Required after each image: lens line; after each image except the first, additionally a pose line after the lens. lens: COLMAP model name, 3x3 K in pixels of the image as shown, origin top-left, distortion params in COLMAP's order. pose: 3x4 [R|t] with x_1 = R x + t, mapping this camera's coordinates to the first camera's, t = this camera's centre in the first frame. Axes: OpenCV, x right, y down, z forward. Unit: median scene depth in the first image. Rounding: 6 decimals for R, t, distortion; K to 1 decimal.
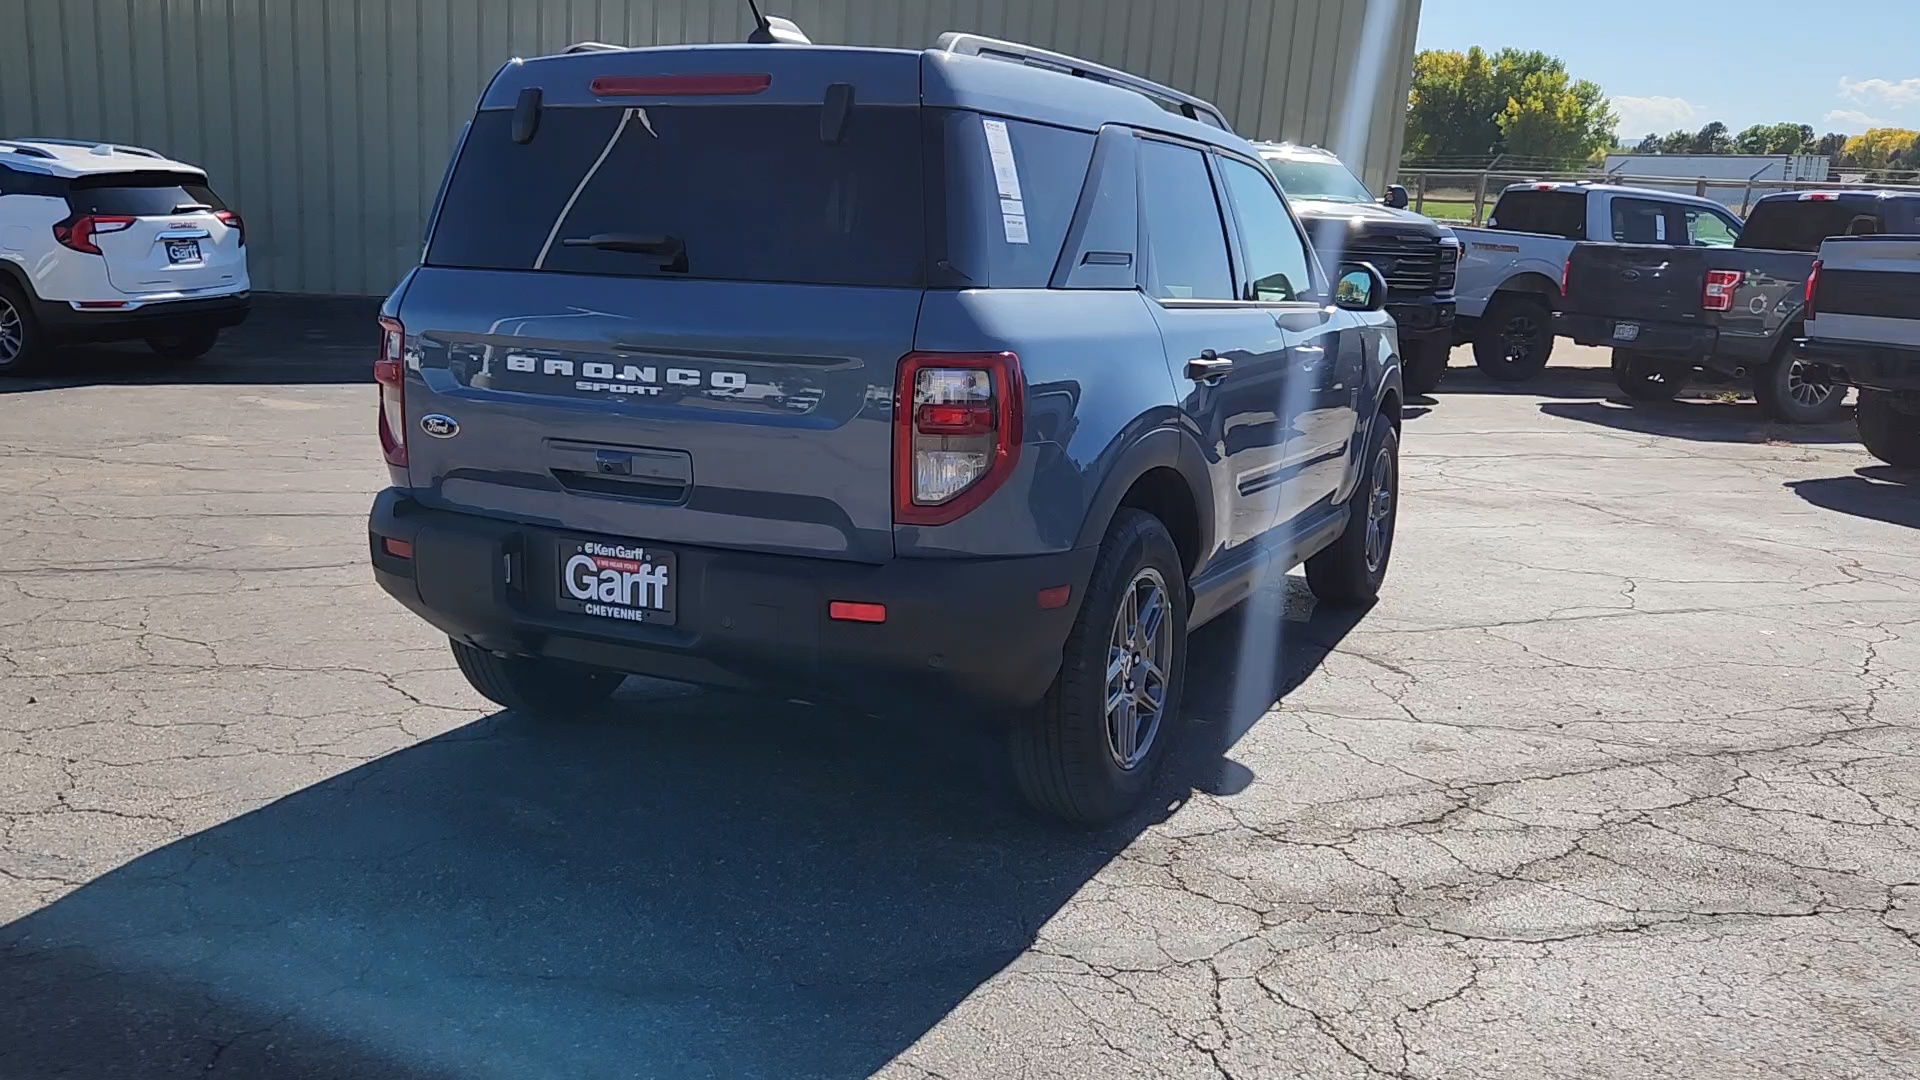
lens RADIAL K [[1640.7, 0, 953.1], [0, 1640.7, 540.8], [0, 0, 1]] dist [0.024014, -0.009888]
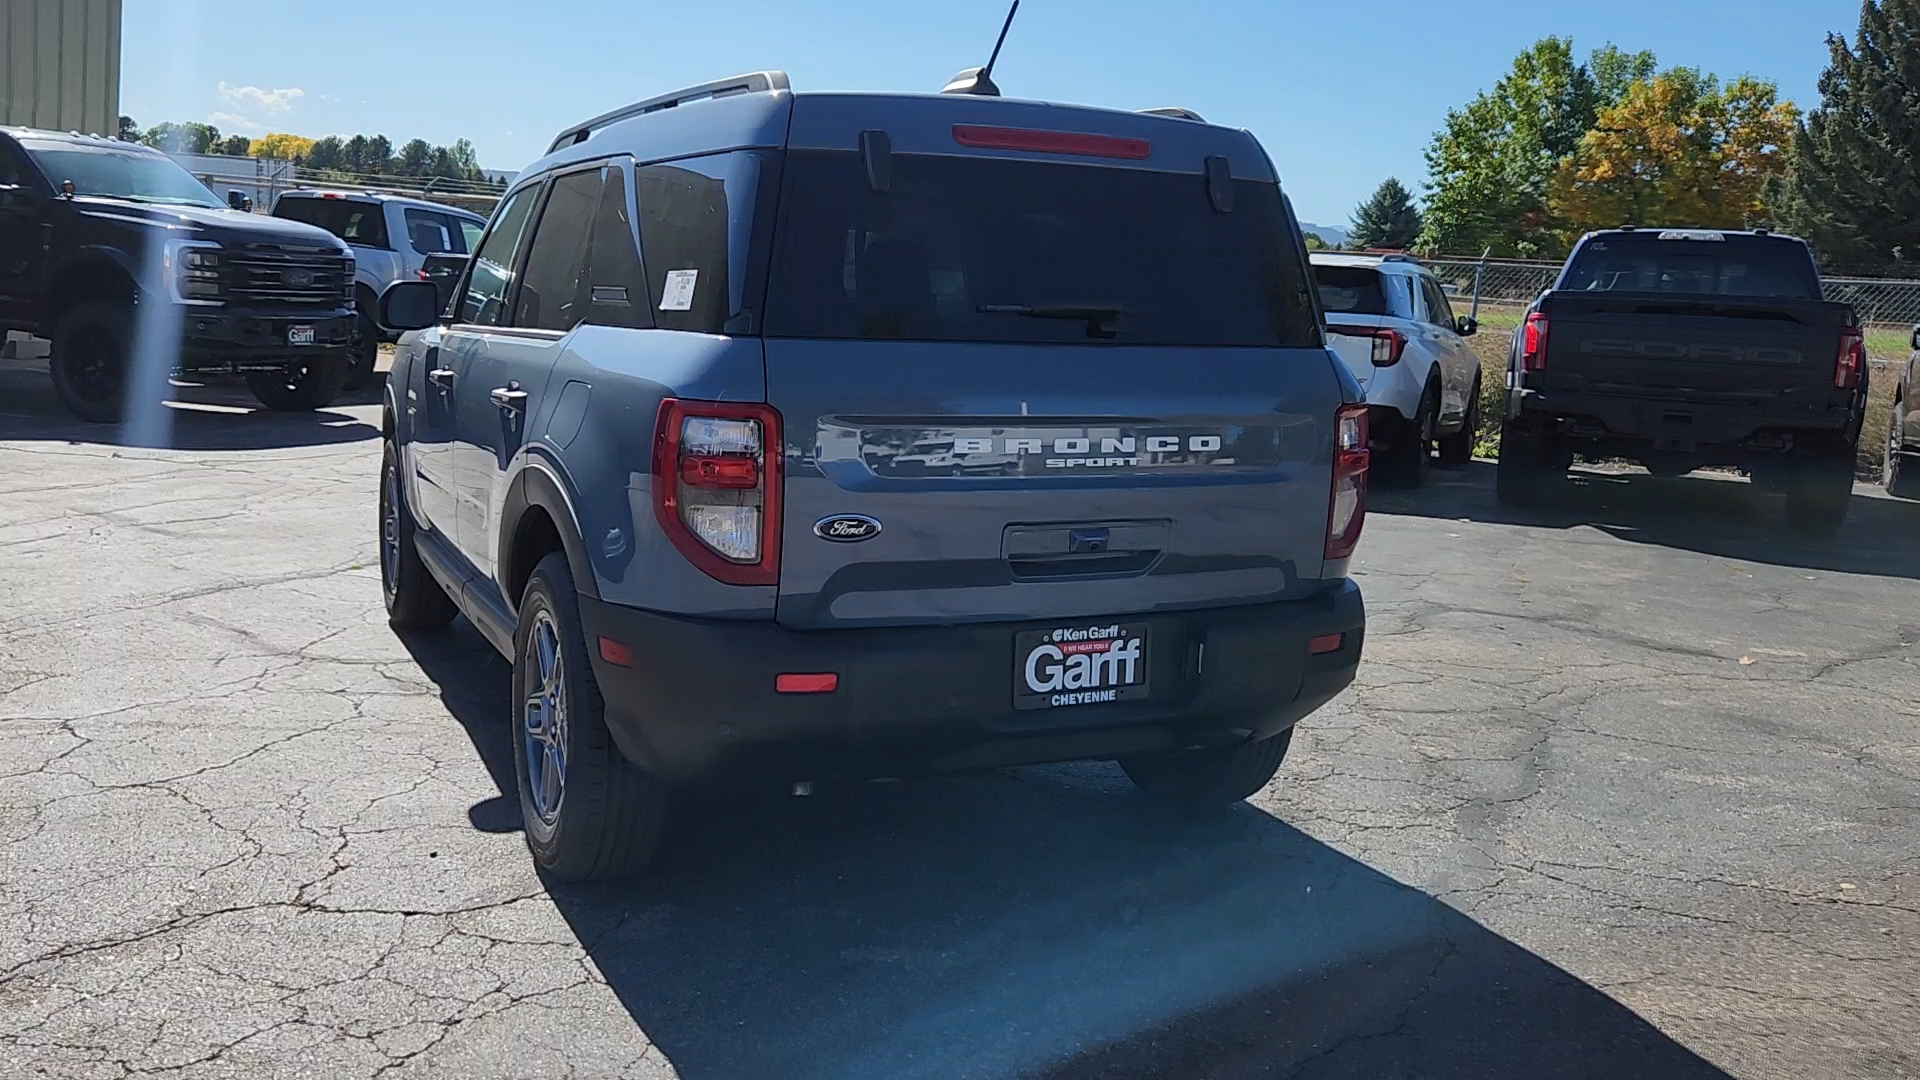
lens RADIAL K [[1624.6, 0, 954.9], [0, 1624.6, 535.0], [0, 0, 1]] dist [0.012292, 0.006465]
pose [[0.642579, -0.124133, 0.756098, -0.956630], [0.123399, 0.990674, 0.057772, -0.113472], [-0.756218, 0.056178, 0.651904, 0.442747]]
